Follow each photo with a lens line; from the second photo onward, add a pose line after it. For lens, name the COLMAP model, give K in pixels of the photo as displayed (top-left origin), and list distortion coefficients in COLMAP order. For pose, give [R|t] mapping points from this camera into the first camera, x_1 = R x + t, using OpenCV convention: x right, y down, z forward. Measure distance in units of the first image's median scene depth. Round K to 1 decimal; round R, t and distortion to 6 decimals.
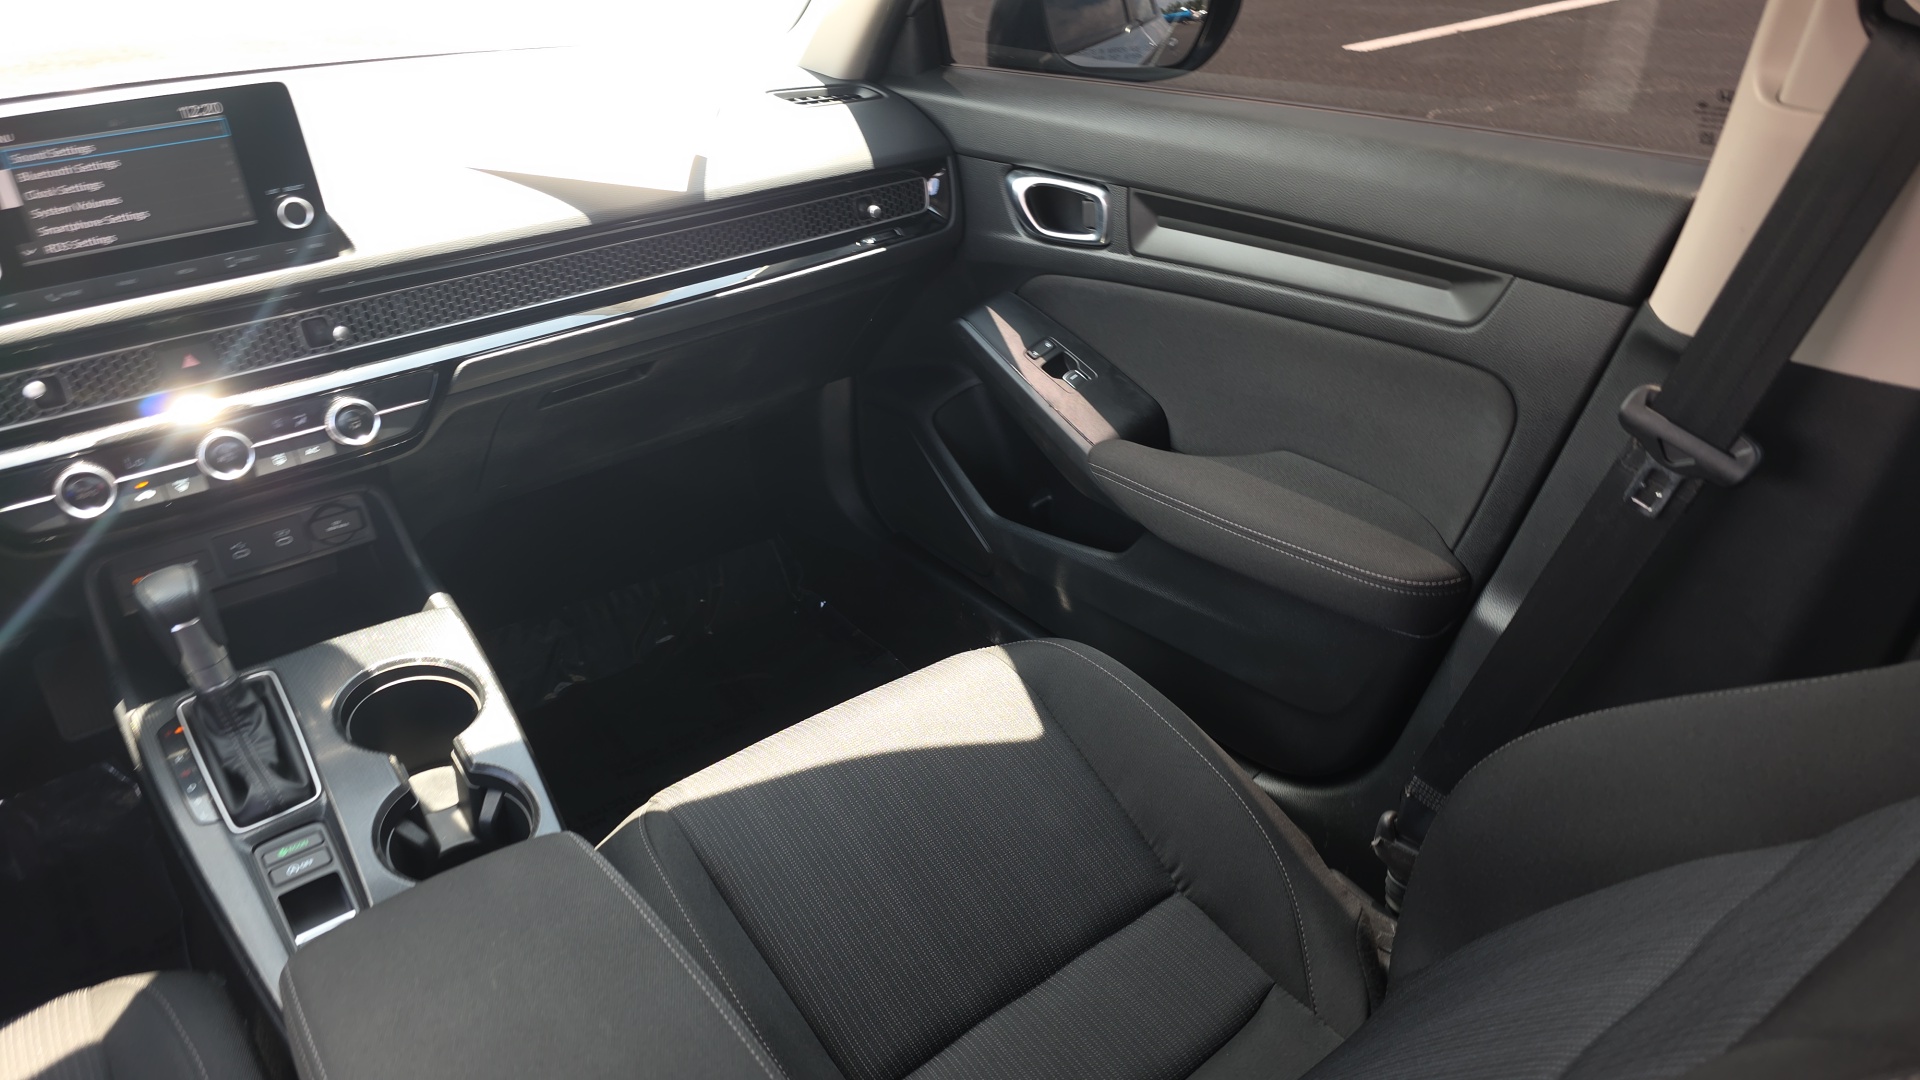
lens RADIAL K [[1290.9, 0, 948.0], [0, 1290.9, 517.3], [0, 0, 1]] dist [0.071481, -0.077561]
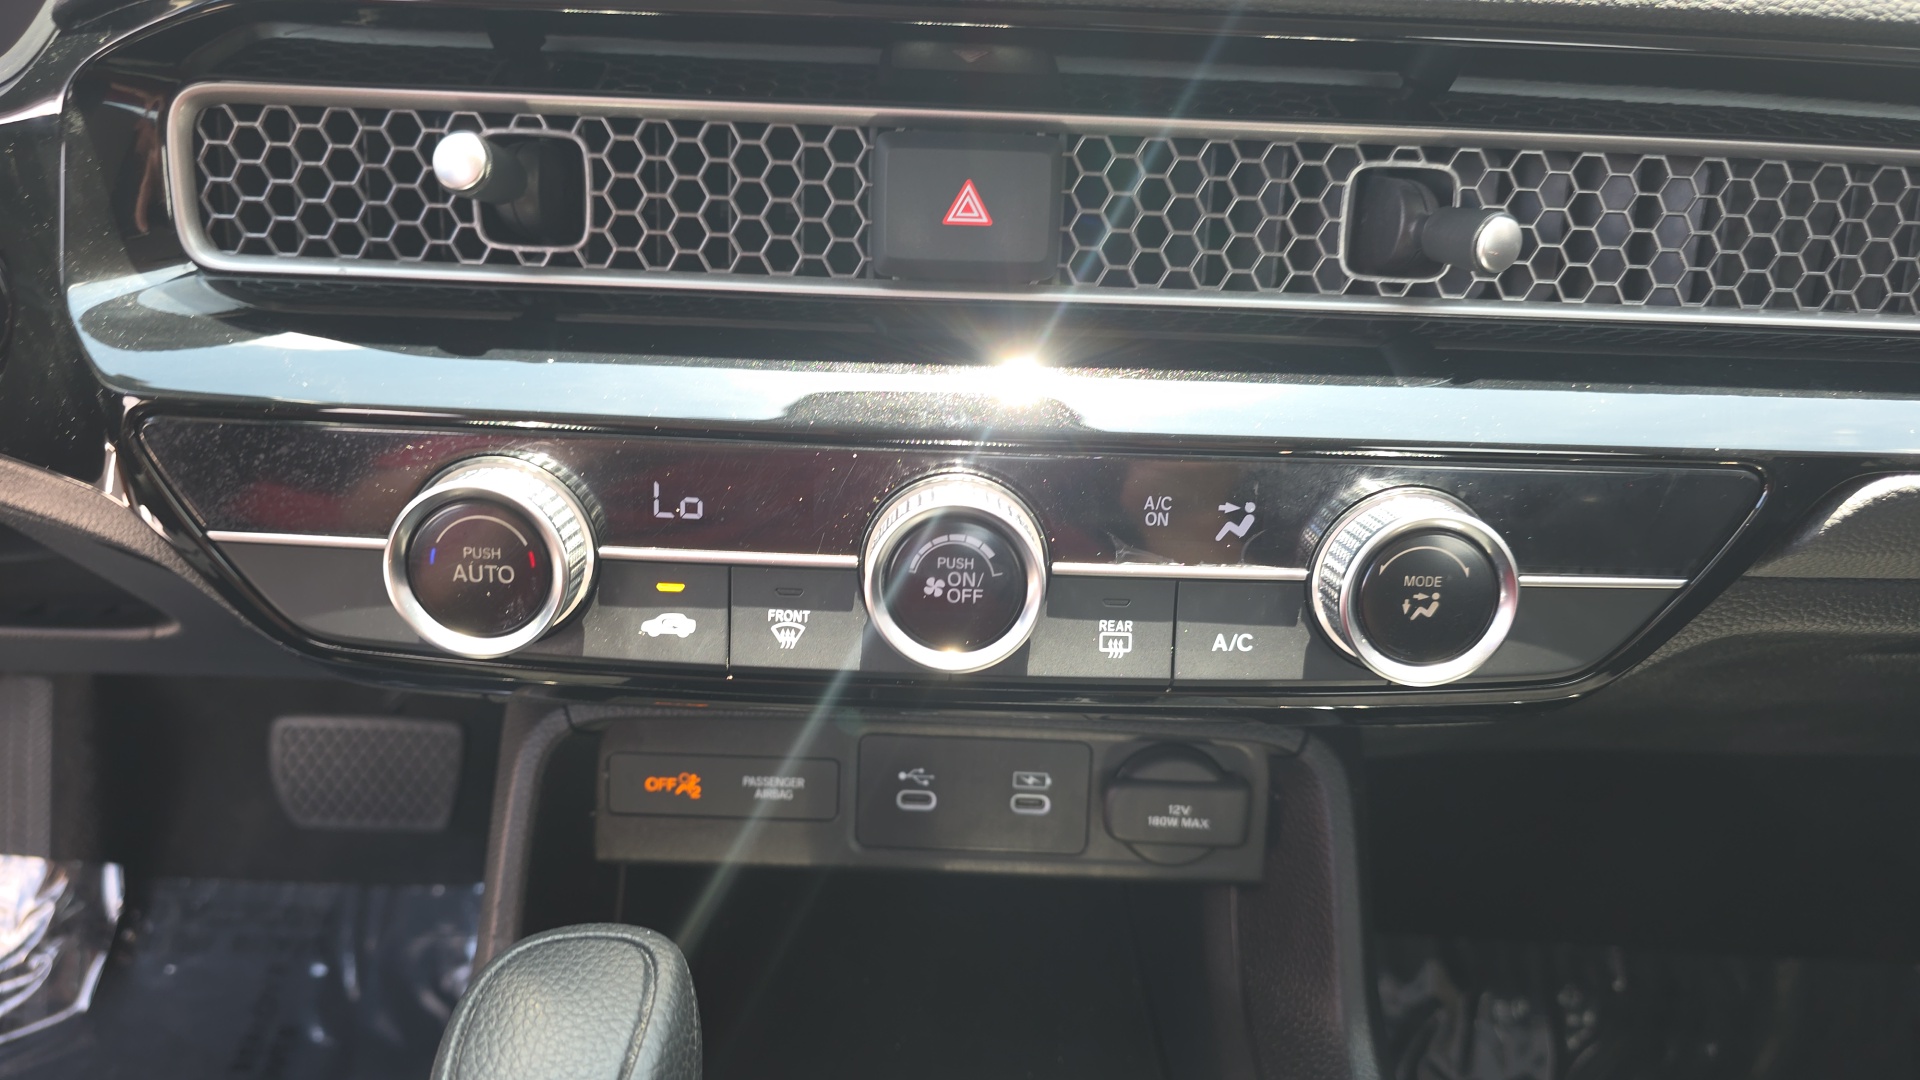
lens RADIAL K [[1342.2, 0, 929.4], [0, 1342.2, 565.9], [0, 0, 1]] dist [0.011671, -0.044842]
pose [[0.792523, 0.343511, -0.503891, -0.401226], [-0.341385, 0.934570, 0.100180, -0.071212], [0.505334, 0.092626, 0.857938, 0.731661]]
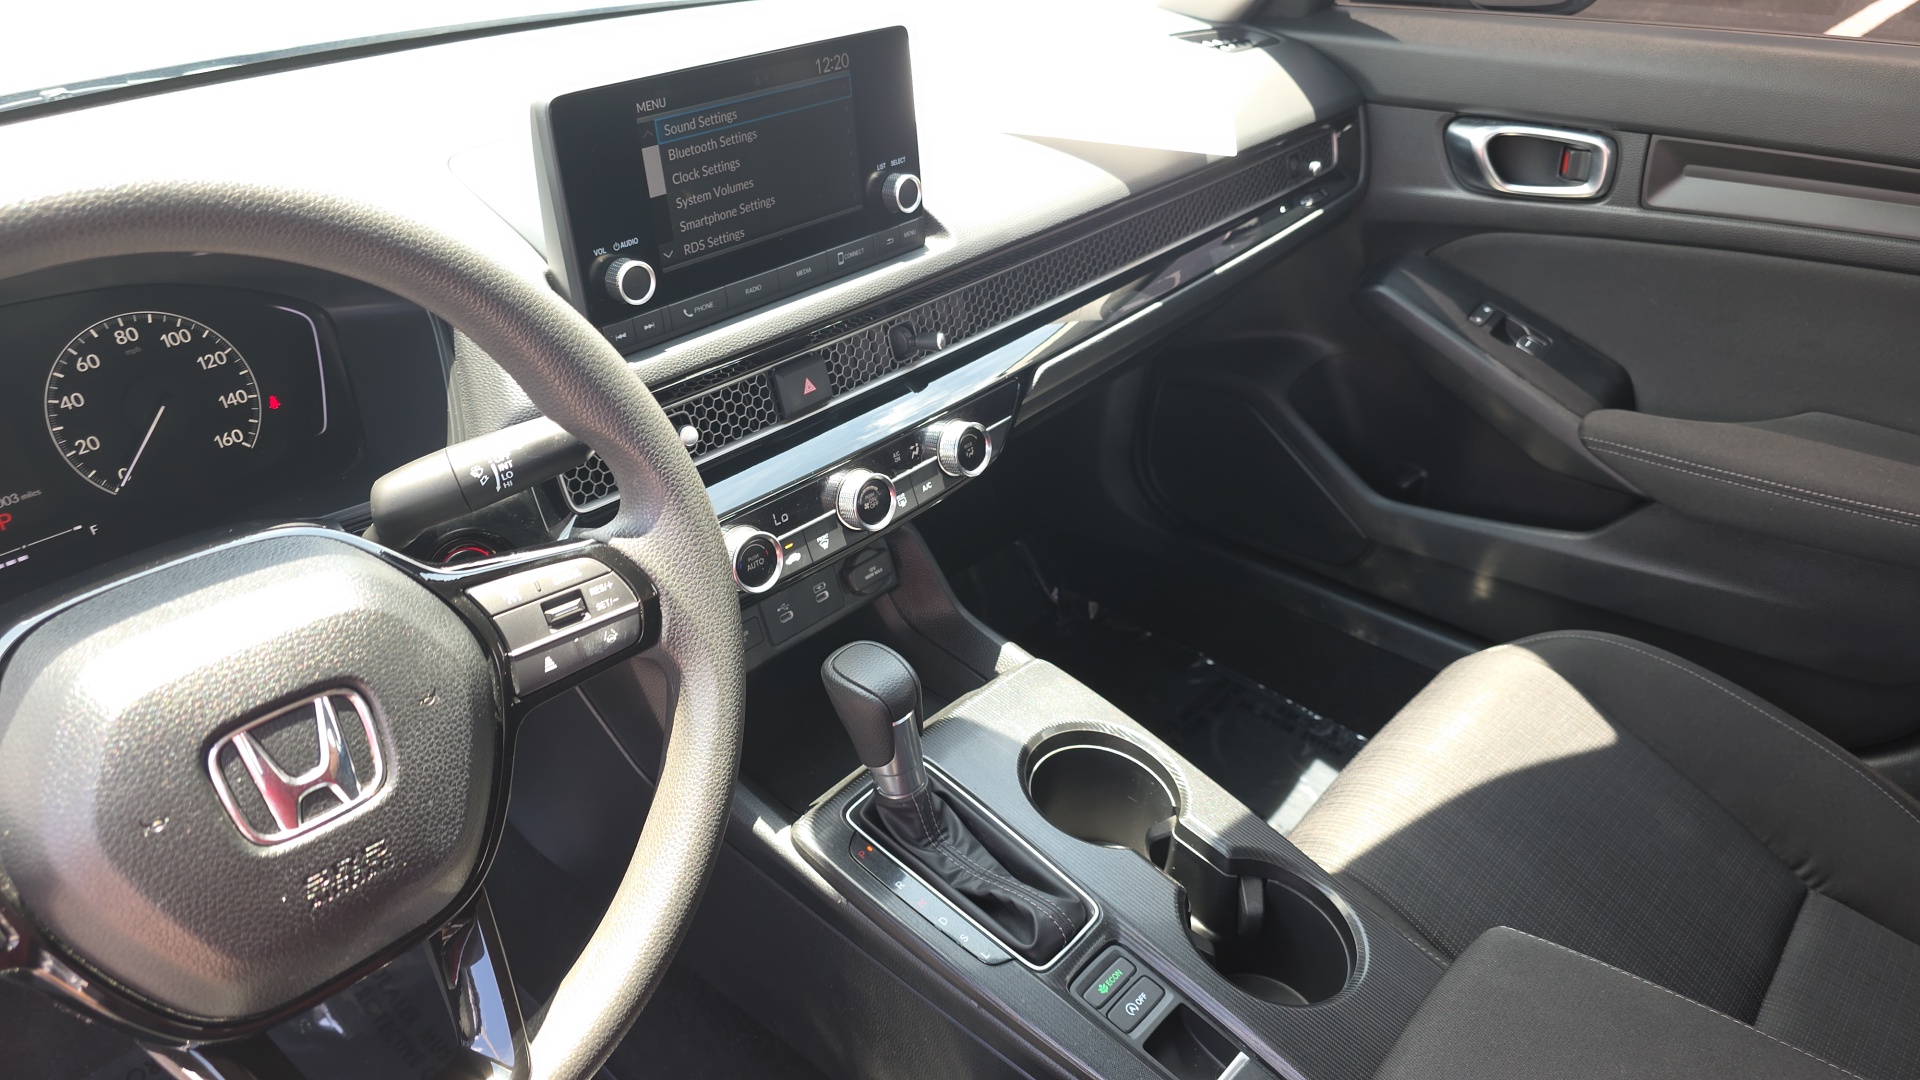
lens RADIAL K [[1299.2, 0, 939.1], [0, 1299.2, 534.3], [0, 0, 1]] dist [0.061622, -0.082353]
pose [[0.981635, -0.074651, 0.175555, -0.619967], [0.067390, 0.996620, 0.046973, -0.058524], [-0.178468, -0.034279, 0.983348, 0.197259]]
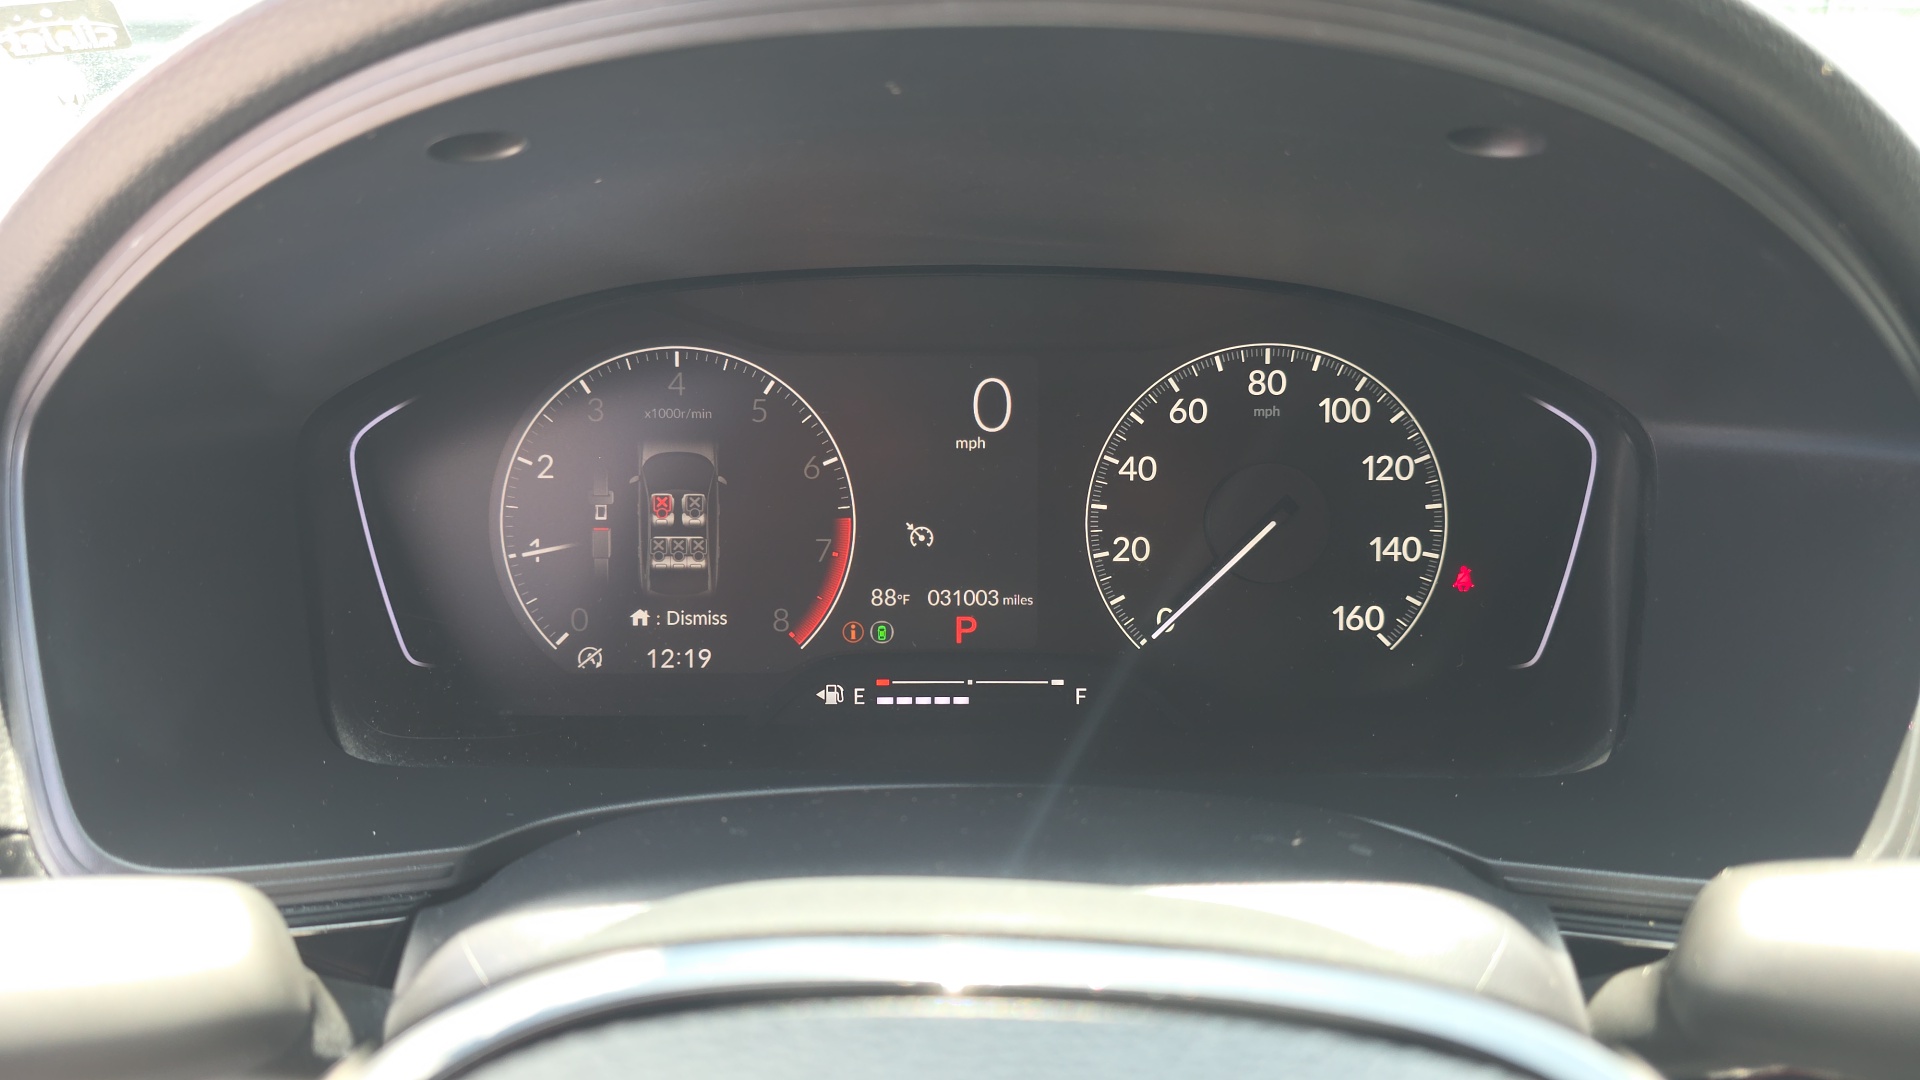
lens RADIAL K [[1299.2, 0, 939.1], [0, 1299.2, 534.3], [0, 0, 1]] dist [0.061622, -0.082353]
pose [[0.793893, 0.238243, -0.559440, -0.756640], [-0.309810, 0.950153, -0.035015, -0.075072], [0.523212, 0.201118, 0.828131, 0.581024]]
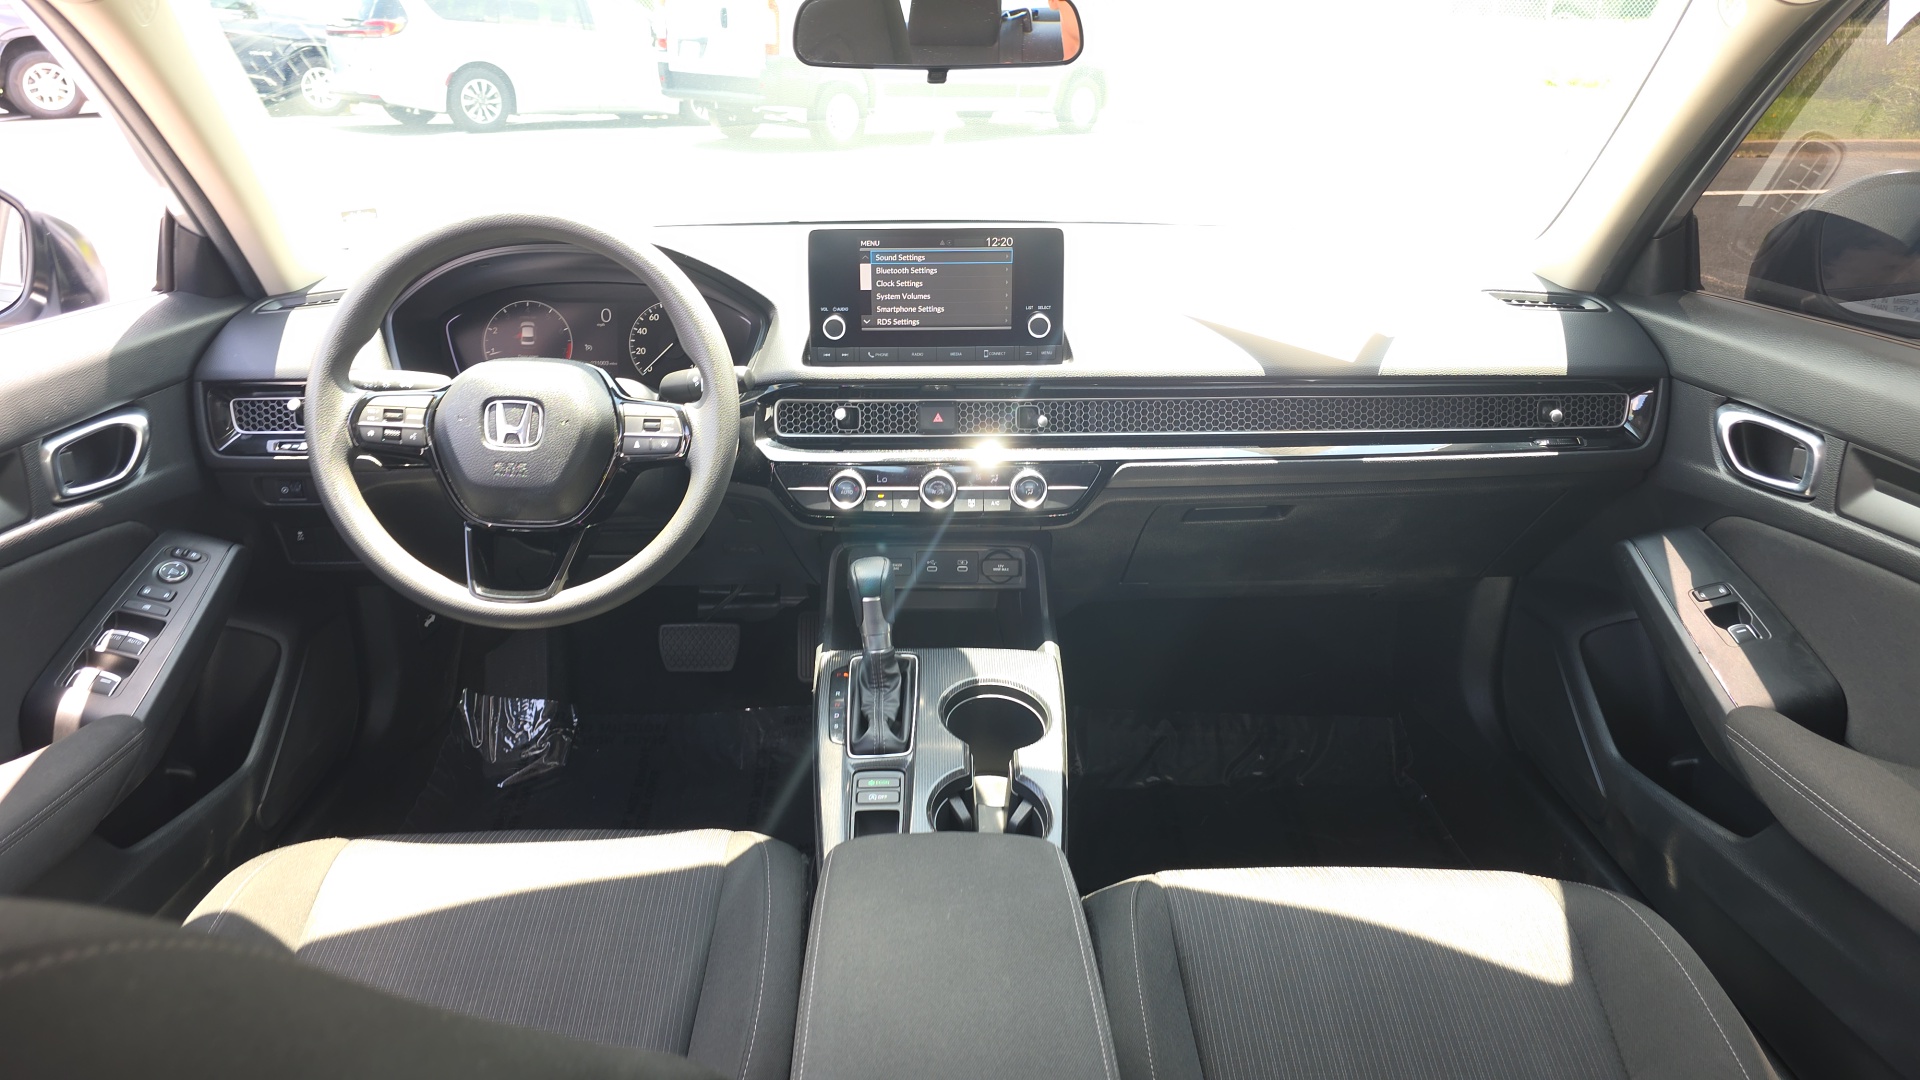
lens RADIAL K [[1274.9, 0, 933.5], [0, 1274.9, 517.8], [0, 0, 1]] dist [0.084927, -0.111713]
pose [[0.805699, 0.235840, -0.543349, 0.147969], [-0.305083, 0.951511, -0.039386, 0.030422], [0.507714, 0.197500, 0.838583, -0.078702]]
